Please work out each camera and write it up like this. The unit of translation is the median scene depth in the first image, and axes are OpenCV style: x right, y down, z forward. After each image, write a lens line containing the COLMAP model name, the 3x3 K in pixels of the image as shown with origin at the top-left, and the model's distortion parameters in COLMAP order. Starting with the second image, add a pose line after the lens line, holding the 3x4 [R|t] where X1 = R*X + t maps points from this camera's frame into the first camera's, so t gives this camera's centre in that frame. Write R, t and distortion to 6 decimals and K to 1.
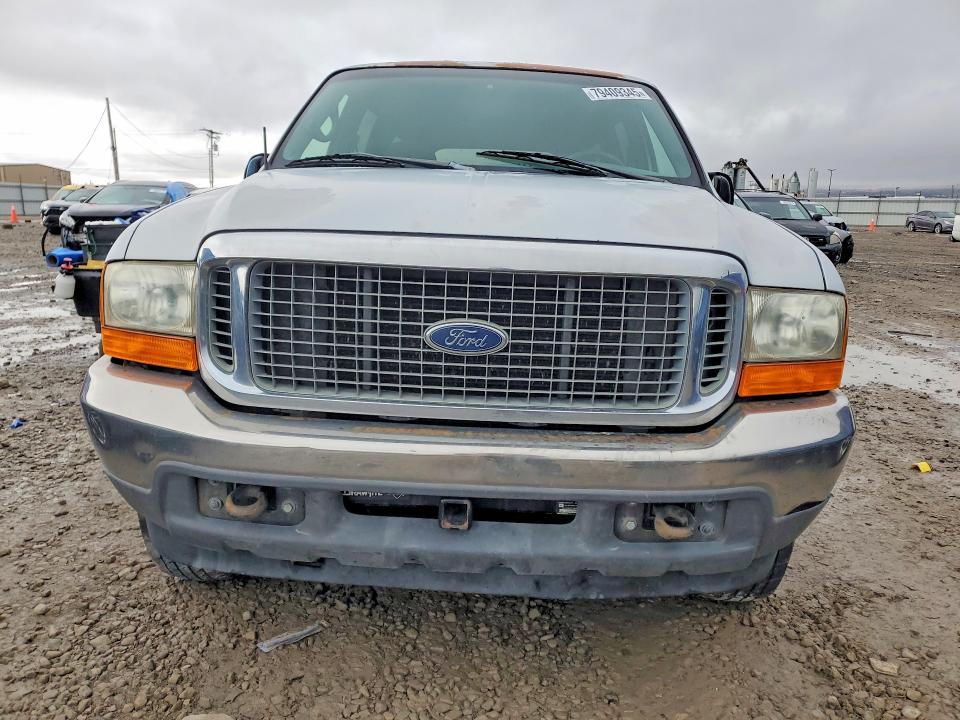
lens RADIAL K [[760.7, 0, 480.0], [0, 760.7, 360.0], [0, 0, 1]] dist [0.000373, -0.002937]
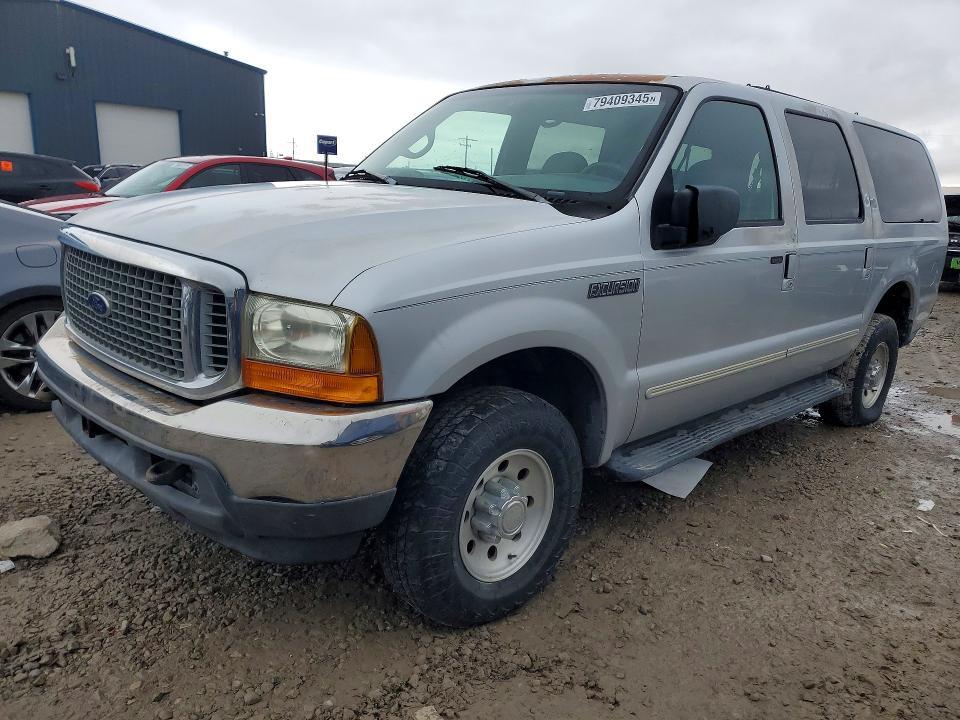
lens RADIAL K [[760.7, 0, 480.0], [0, 760.7, 360.0], [0, 0, 1]] dist [0.000373, -0.002937]
pose [[0.726151, 0.158700, -0.668968, 0.857831], [-0.162299, 0.985064, 0.057516, -0.072593], [0.668104, 0.066808, 0.741062, 0.237527]]
